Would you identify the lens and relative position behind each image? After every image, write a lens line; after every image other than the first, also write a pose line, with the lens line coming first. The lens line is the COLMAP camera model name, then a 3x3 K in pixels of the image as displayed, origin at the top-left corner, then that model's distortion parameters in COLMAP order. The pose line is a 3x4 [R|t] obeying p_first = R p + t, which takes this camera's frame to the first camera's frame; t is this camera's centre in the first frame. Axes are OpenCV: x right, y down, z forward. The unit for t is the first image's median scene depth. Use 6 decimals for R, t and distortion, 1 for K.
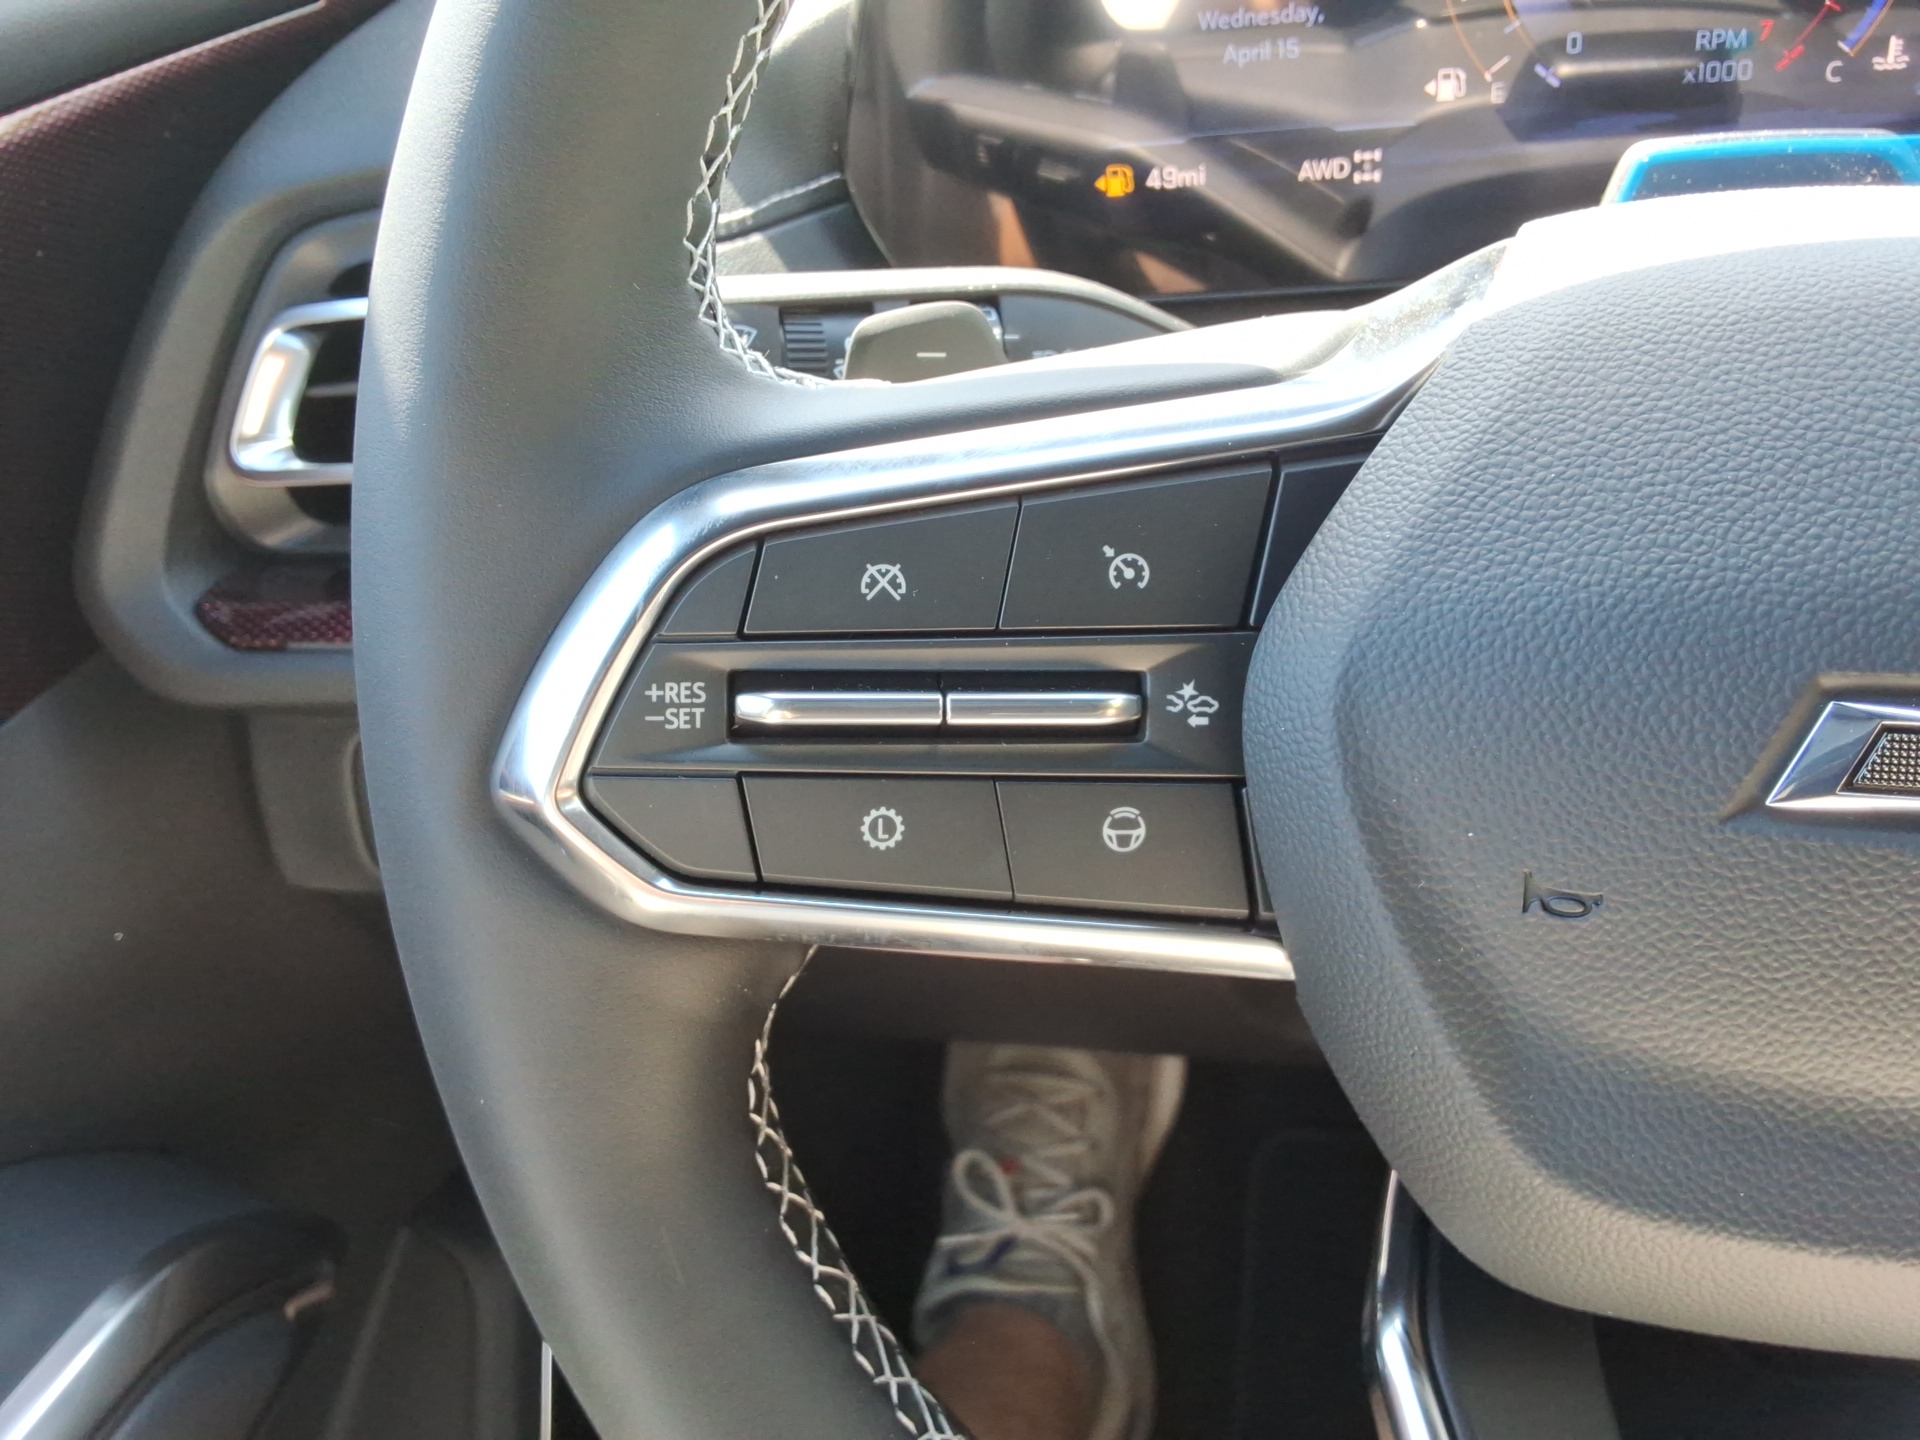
lens RADIAL K [[1571.1, 0, 963.6], [0, 1571.1, 653.3], [0, 0, 1]] dist [0.115713, -0.203313]
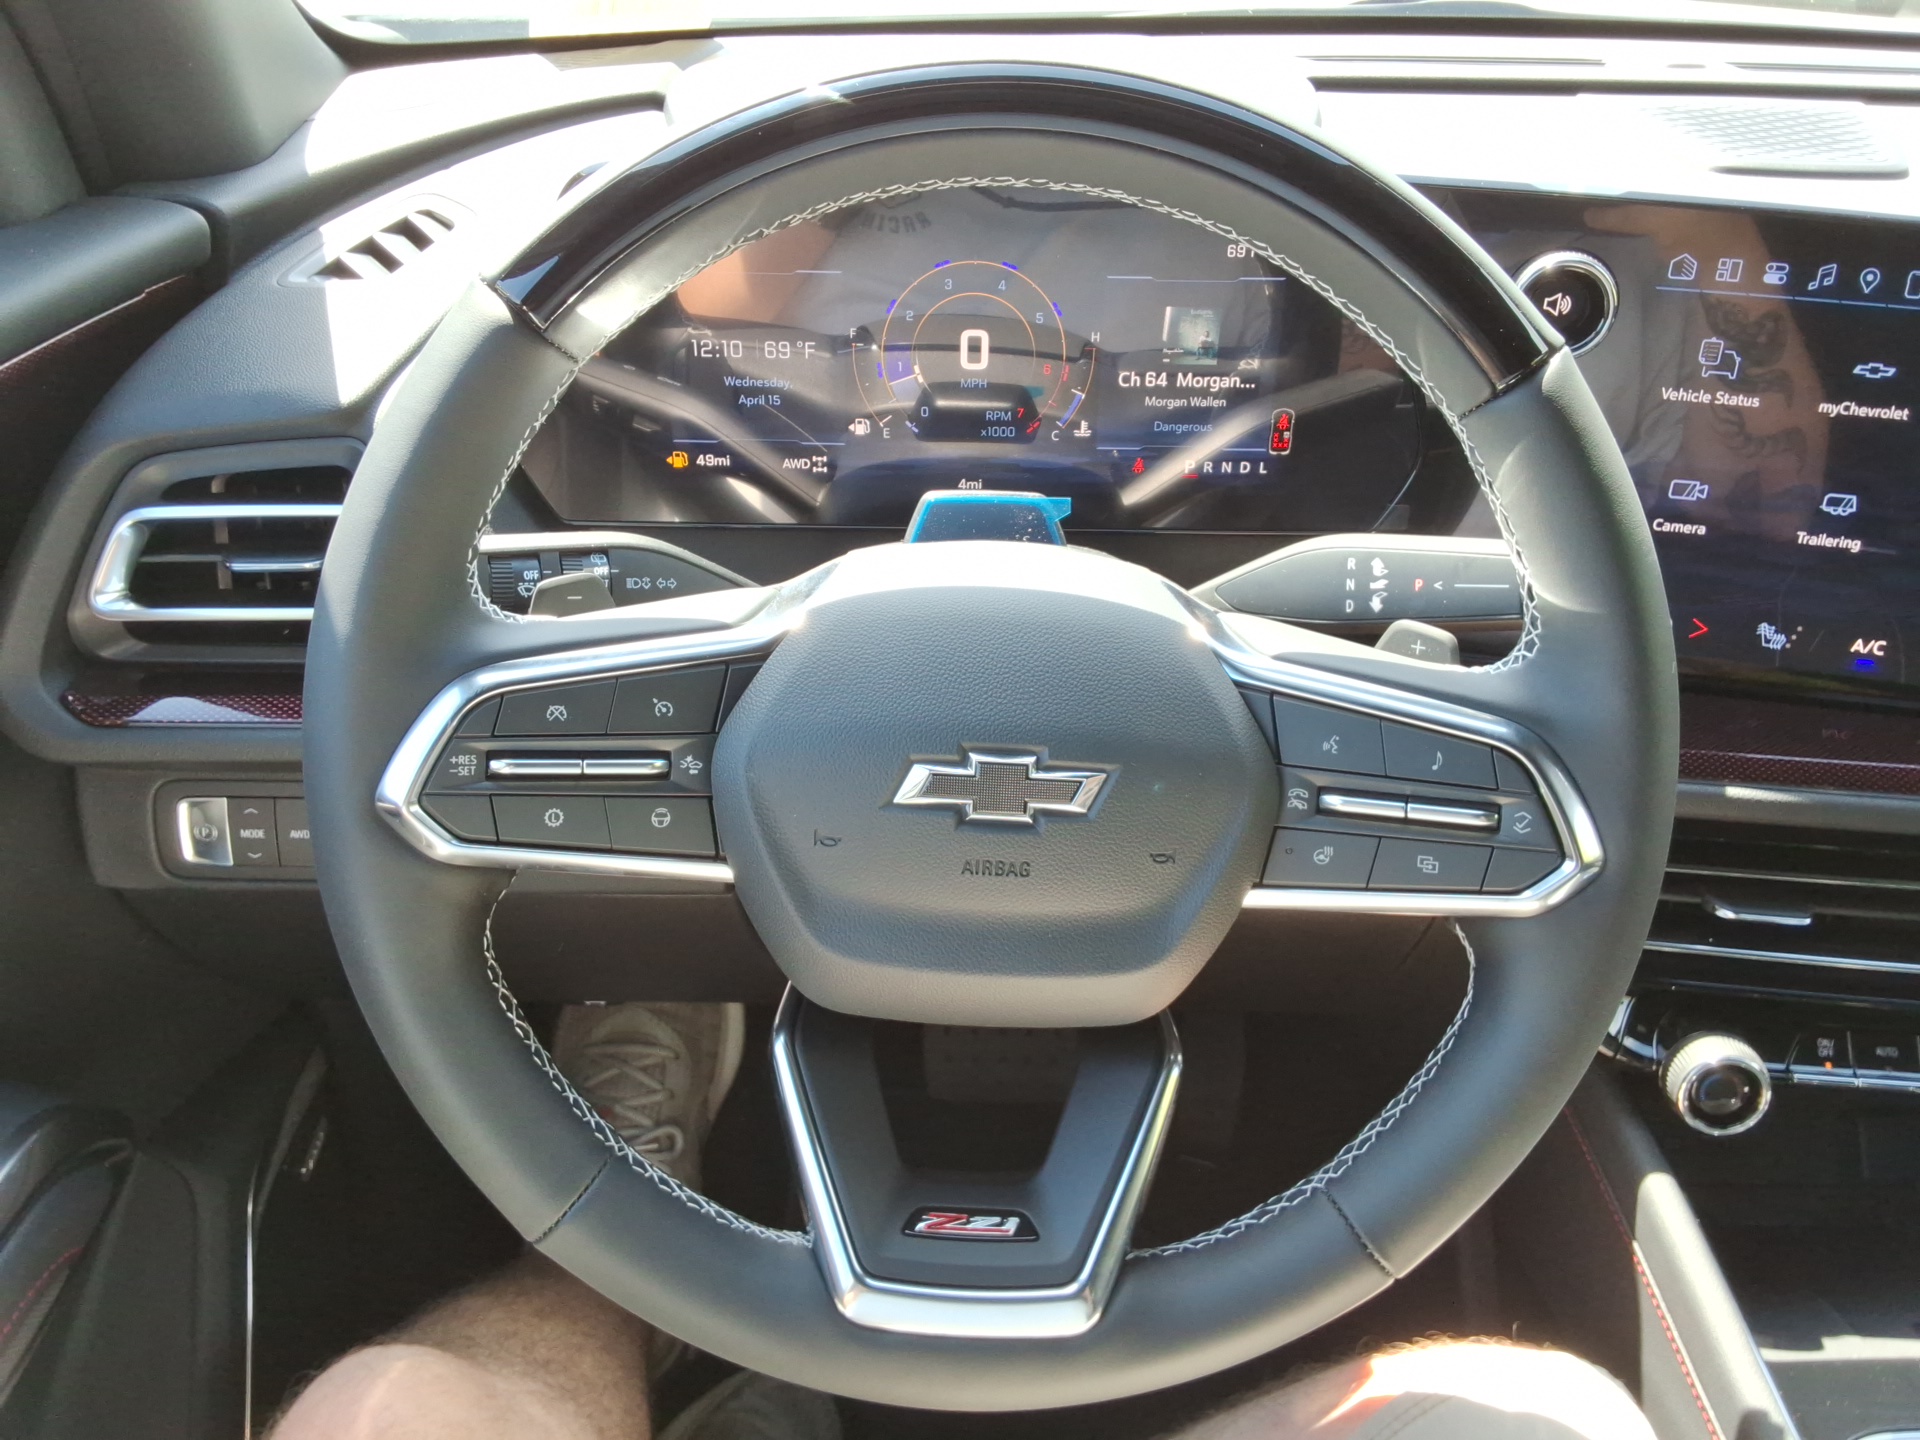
lens RADIAL K [[1541.2, 0, 968.9], [0, 1541.2, 691.7], [0, 0, 1]] dist [0.124751, -0.214456]
pose [[0.967659, 0.013678, 0.251890, -0.036978], [-0.011032, 0.999868, -0.011911, -0.052071], [-0.252020, 0.008747, 0.967683, -1.307457]]
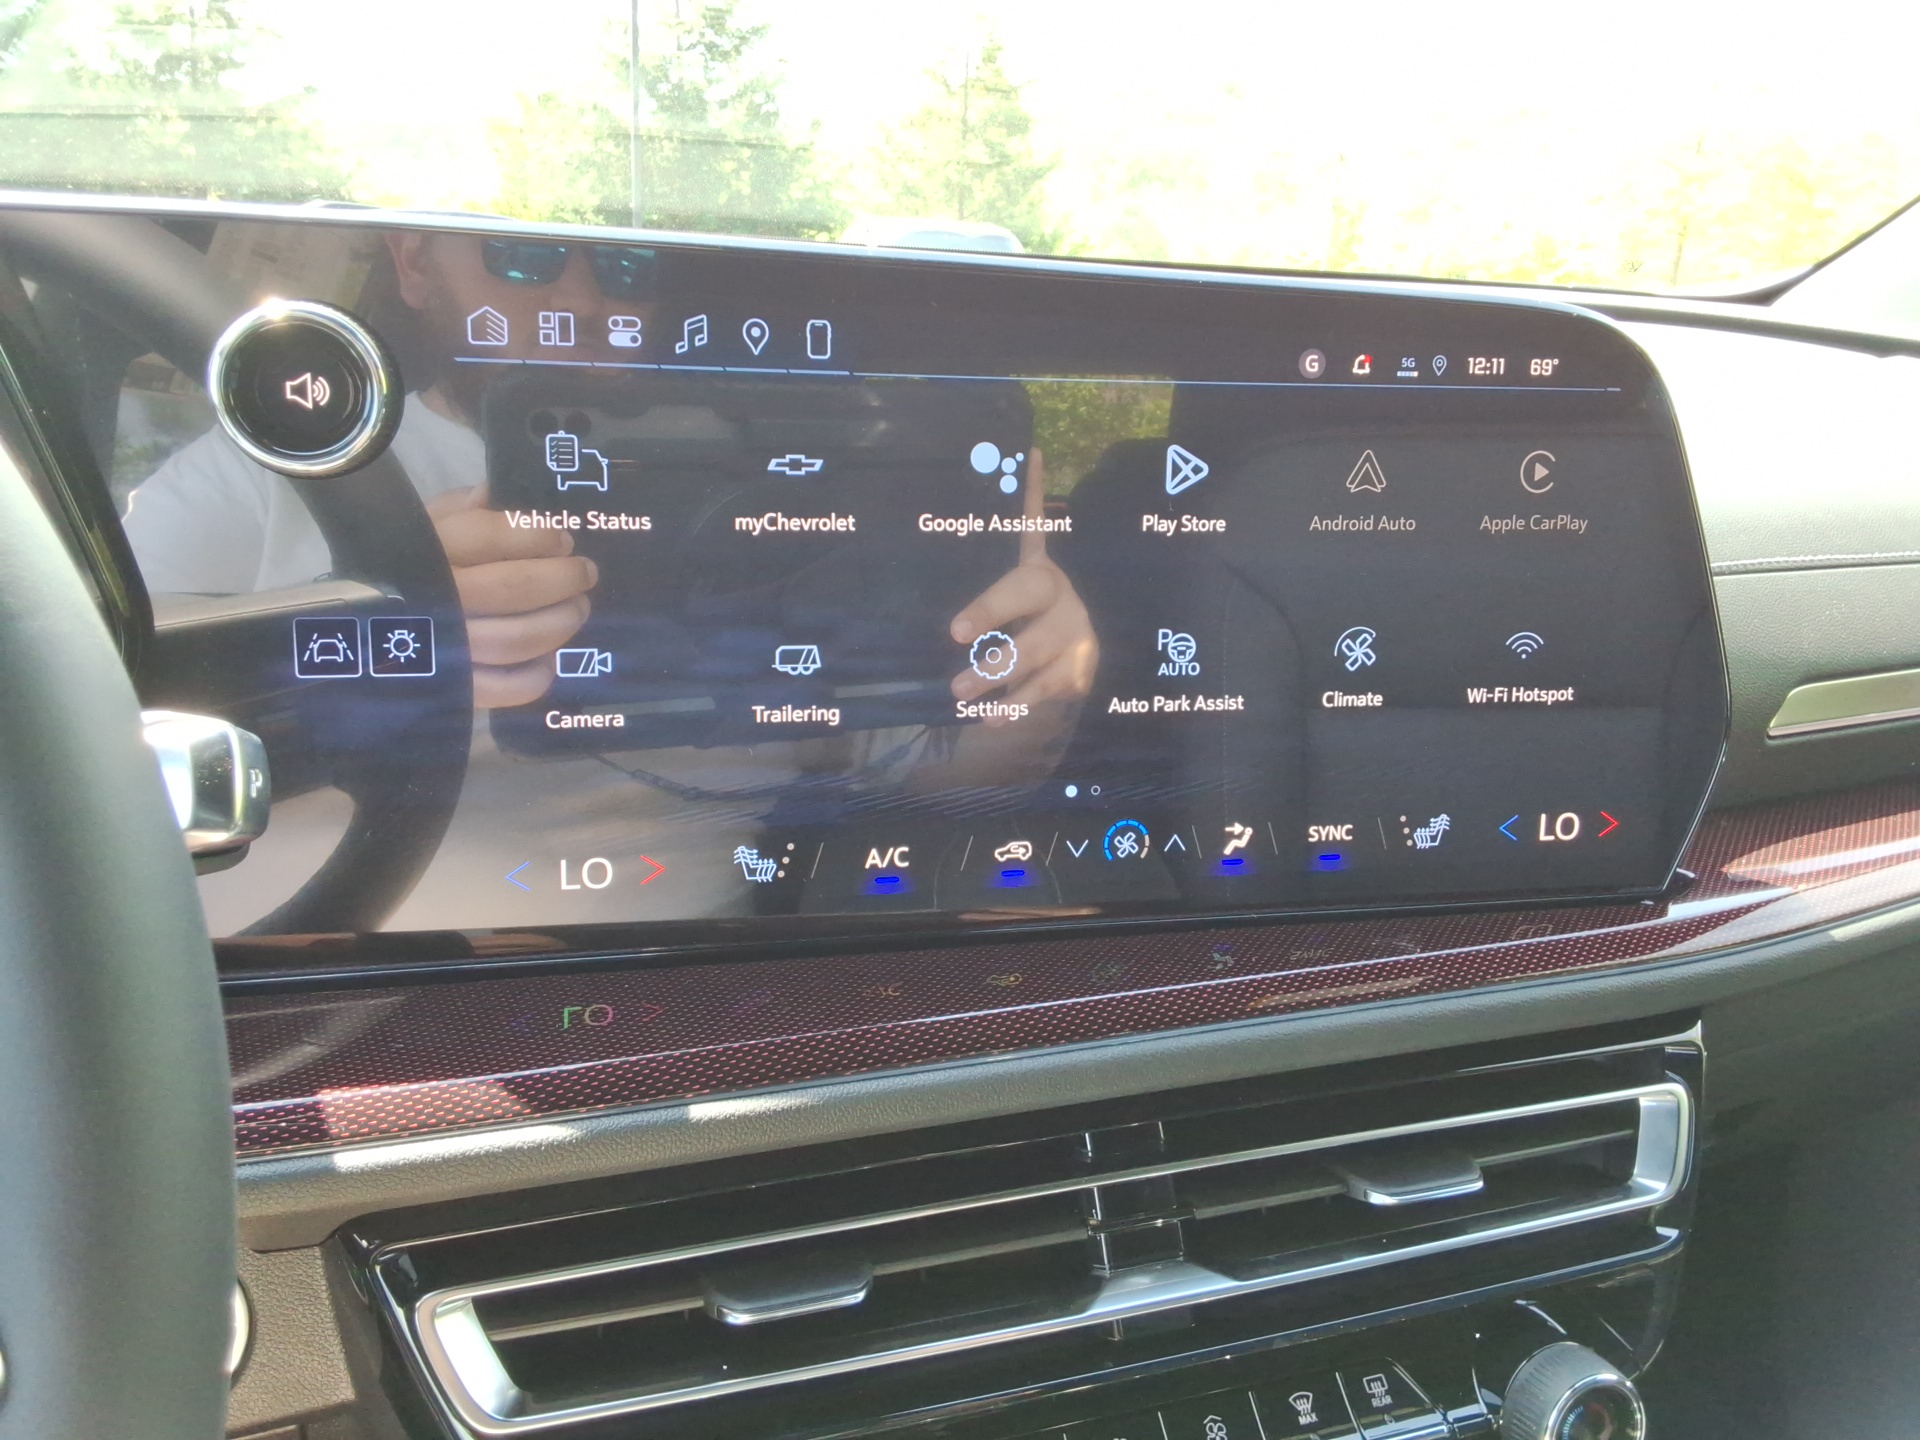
lens RADIAL K [[1549.3, 0, 974.2], [0, 1549.3, 697.7], [0, 0, 1]] dist [0.120027, -0.193446]
pose [[0.785644, -0.018735, 0.618395, 1.275358], [0.186059, 0.960425, -0.207283, 0.062506], [-0.590038, 0.277909, 0.758038, -0.494502]]
